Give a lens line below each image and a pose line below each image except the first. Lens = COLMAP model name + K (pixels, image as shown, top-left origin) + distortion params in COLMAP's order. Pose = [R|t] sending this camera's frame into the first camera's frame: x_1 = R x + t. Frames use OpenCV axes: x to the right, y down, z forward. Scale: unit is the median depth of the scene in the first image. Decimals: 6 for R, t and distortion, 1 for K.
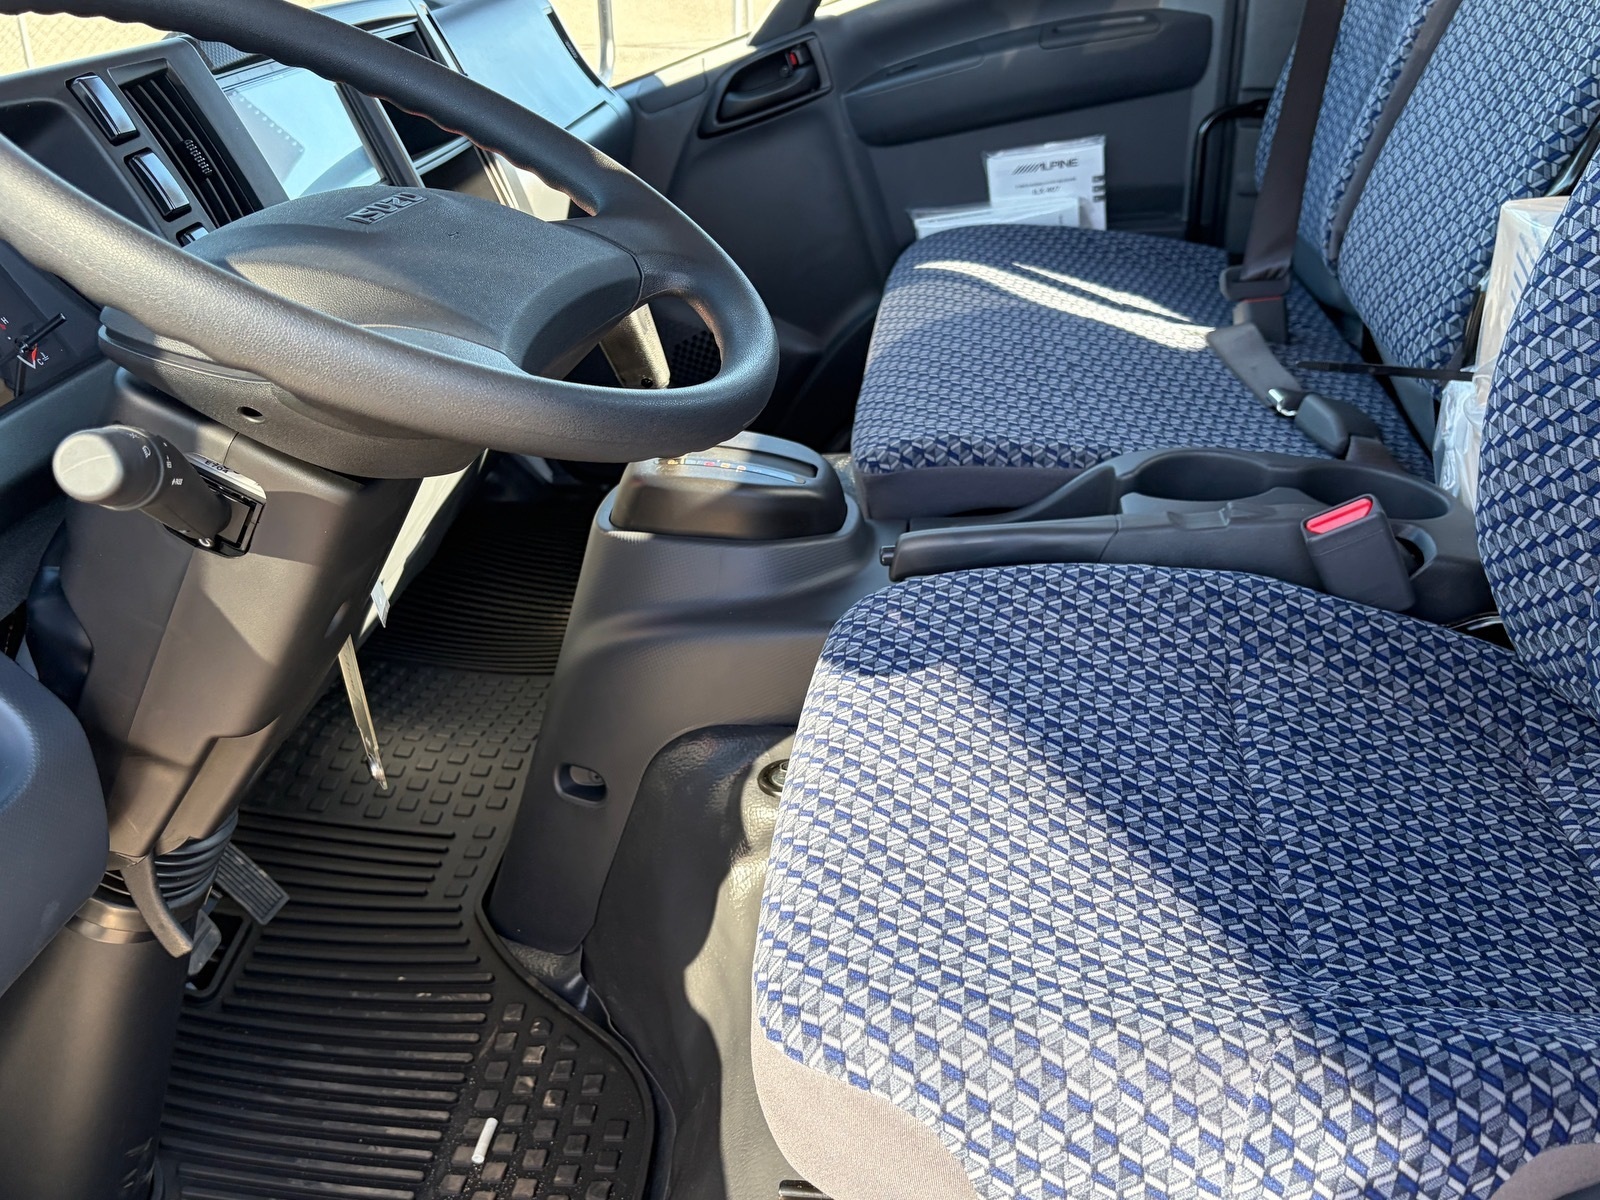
lens RADIAL K [[1546.8, 0, 800.0], [0, 1546.8, 600.0], [0, 0, 1]] dist [0.026562, 0.002664]
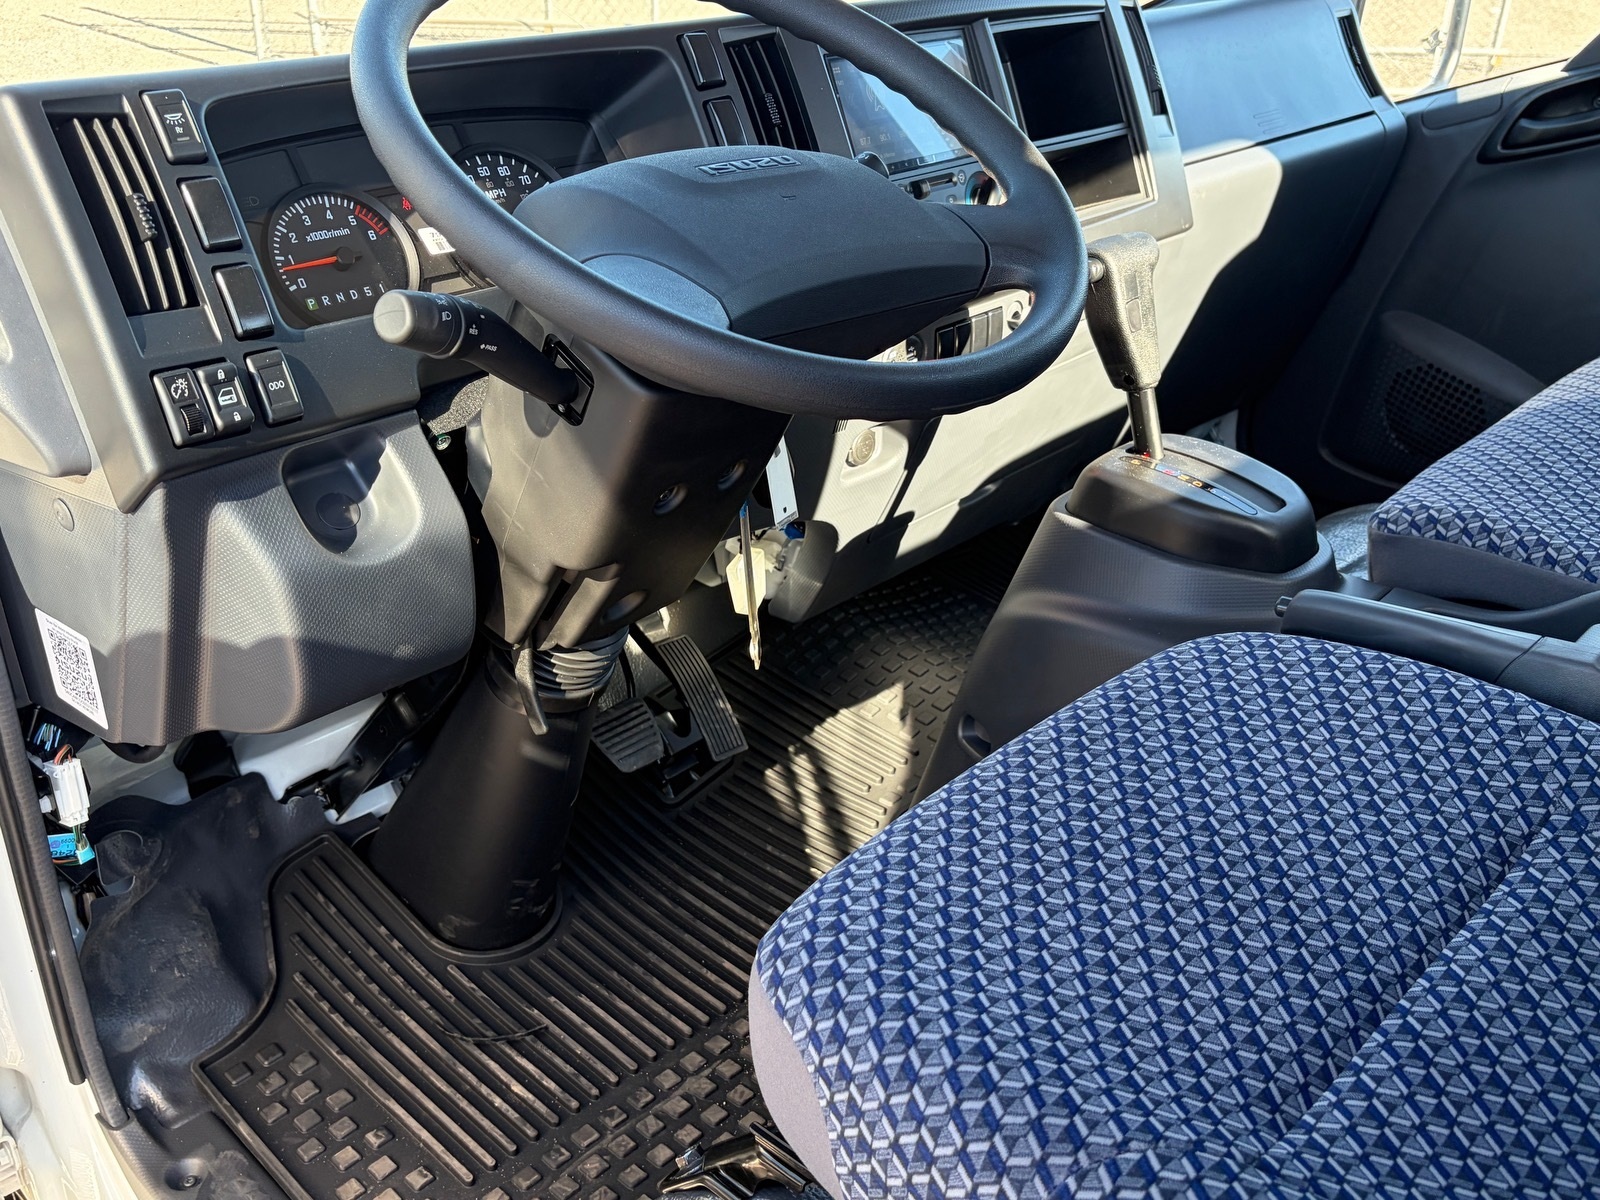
lens RADIAL K [[1521.7, 0, 800.0], [0, 1521.7, 600.0], [0, 0, 1]] dist [-0.000907, -0.001996]
pose [[0.802484, 0.286975, -0.523130, 0.166423], [-0.277685, 0.955633, 0.098264, -0.022723], [0.528120, 0.066410, 0.846569, 0.027044]]
